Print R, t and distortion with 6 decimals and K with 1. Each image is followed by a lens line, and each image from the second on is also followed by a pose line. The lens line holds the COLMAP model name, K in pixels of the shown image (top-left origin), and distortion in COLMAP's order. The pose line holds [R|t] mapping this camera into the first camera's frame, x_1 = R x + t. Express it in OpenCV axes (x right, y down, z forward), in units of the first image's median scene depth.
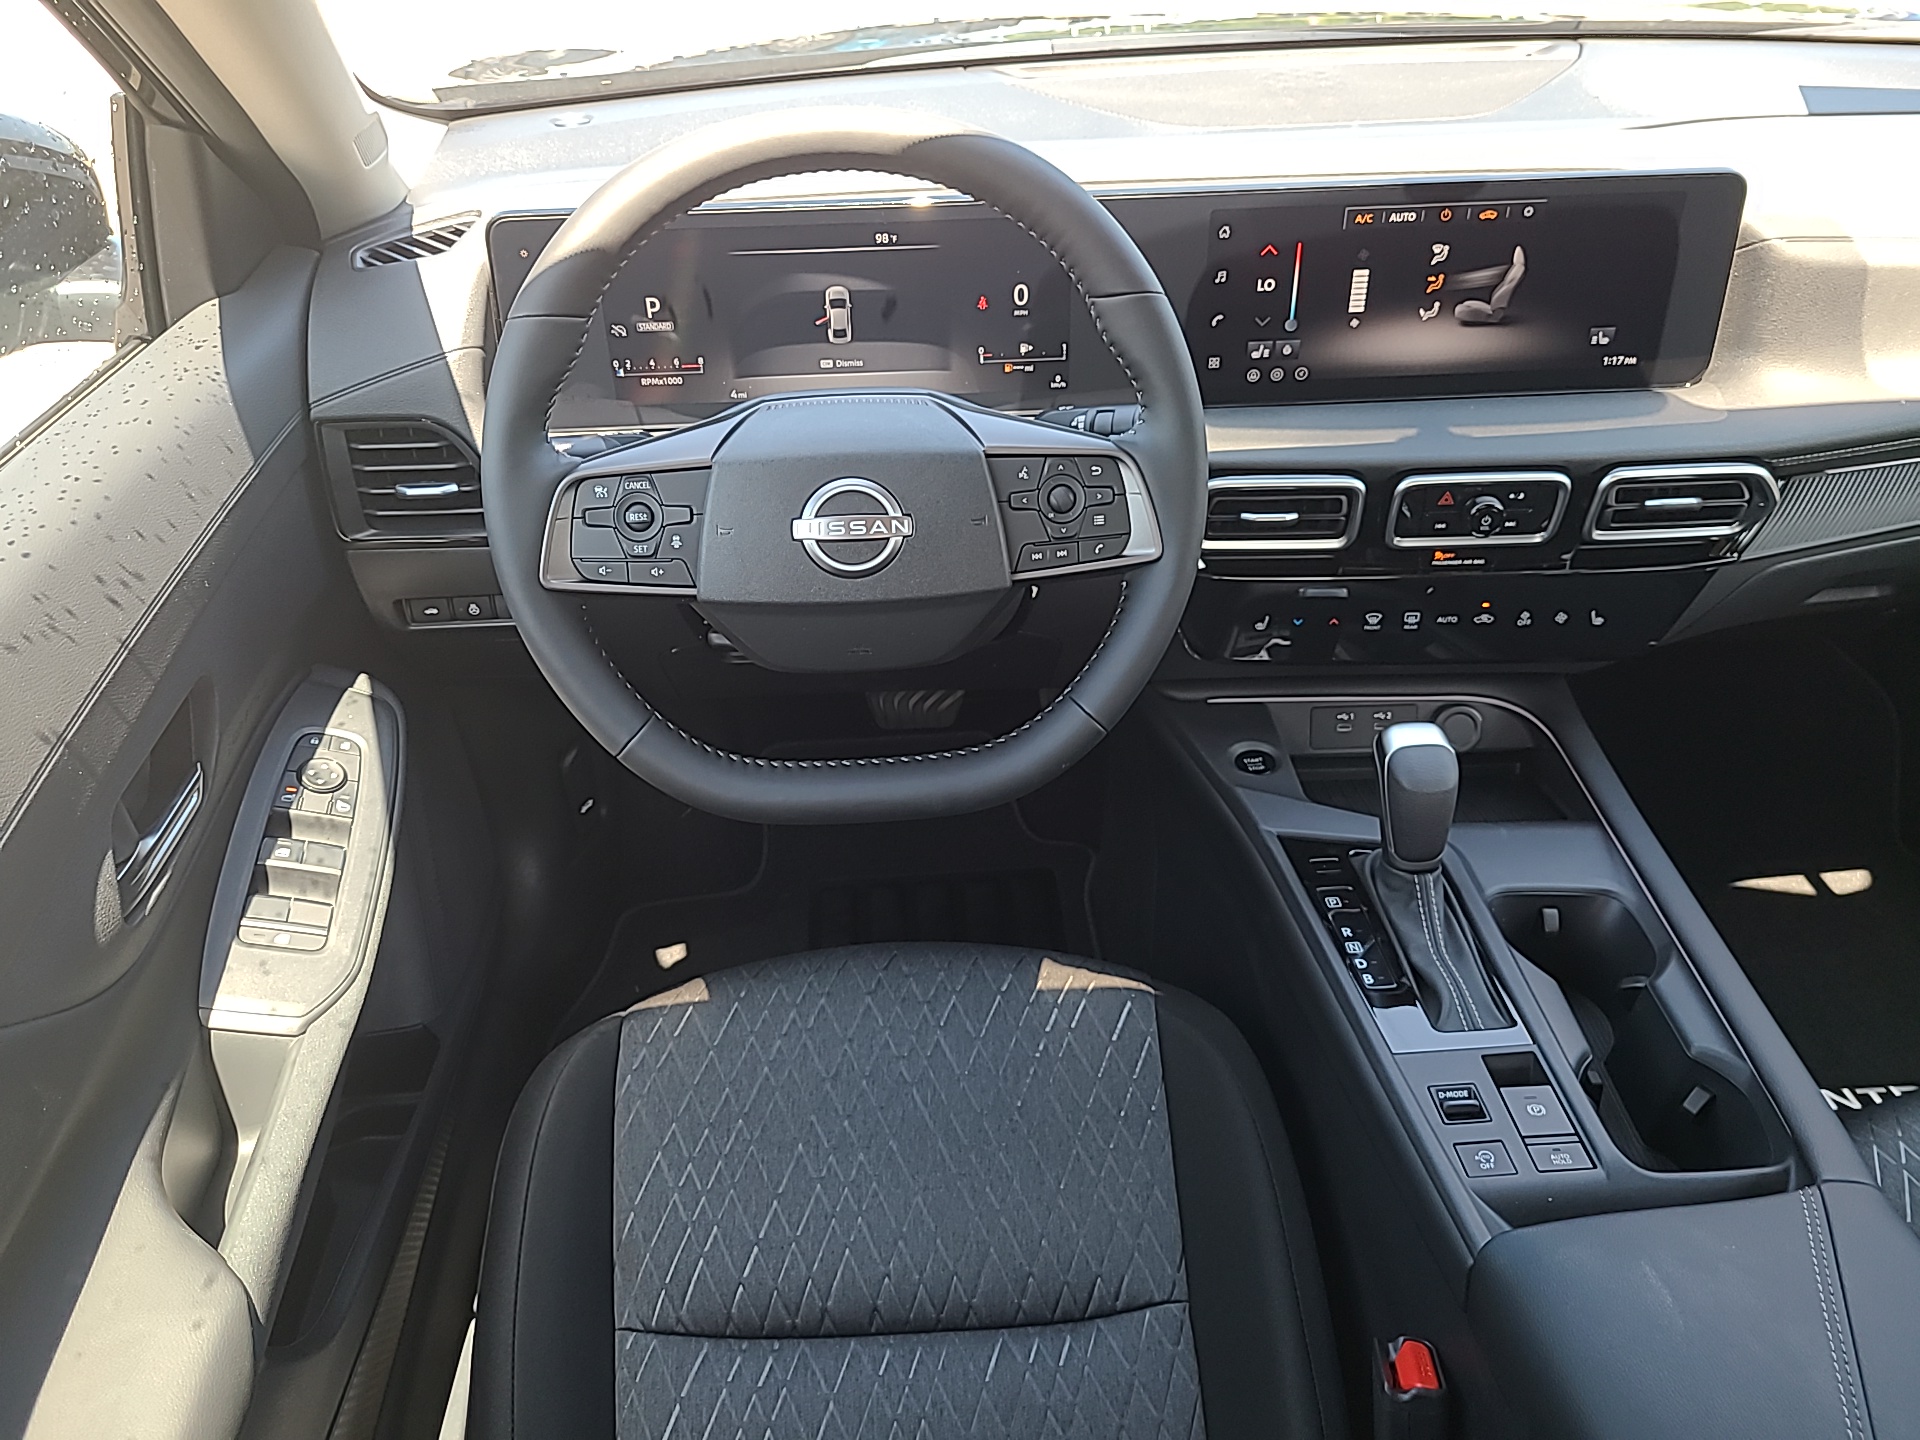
lens RADIAL K [[1422.3, 0, 962.7], [0, 1422.3, 741.8], [0, 0, 1]] dist [0.036715, -0.041591]
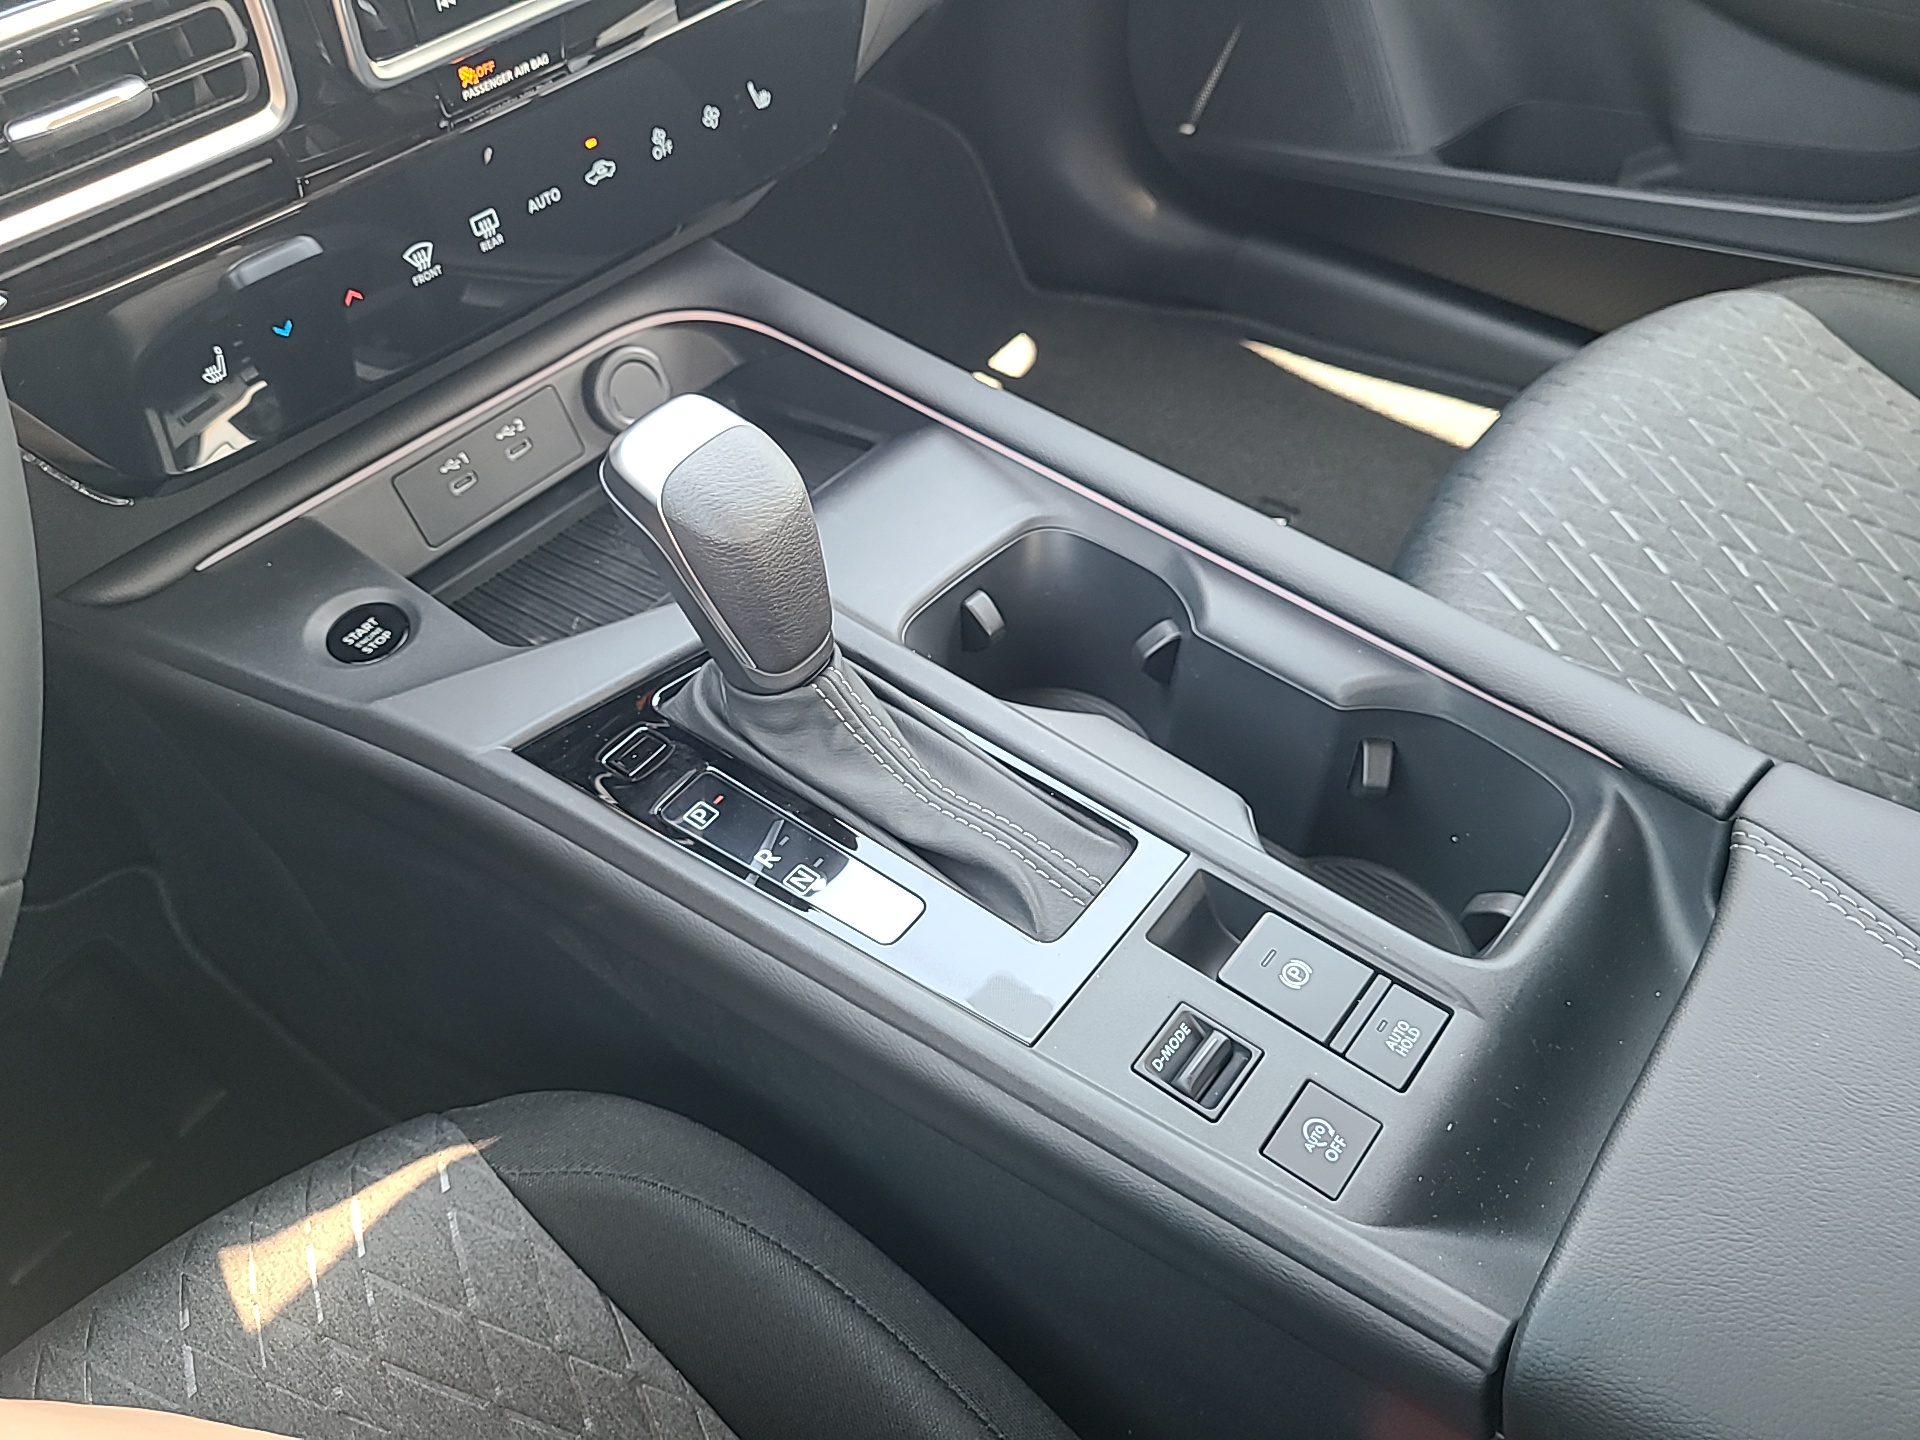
lens RADIAL K [[1502.1, 0, 933.4], [0, 1502.1, 726.7], [0, 0, 1]] dist [0.008098, -0.003844]
pose [[0.685513, -0.551672, 0.475111, 0.083813], [0.449114, 0.834038, 0.320433, -0.041647], [-0.573034, -0.006282, 0.819507, 0.518069]]
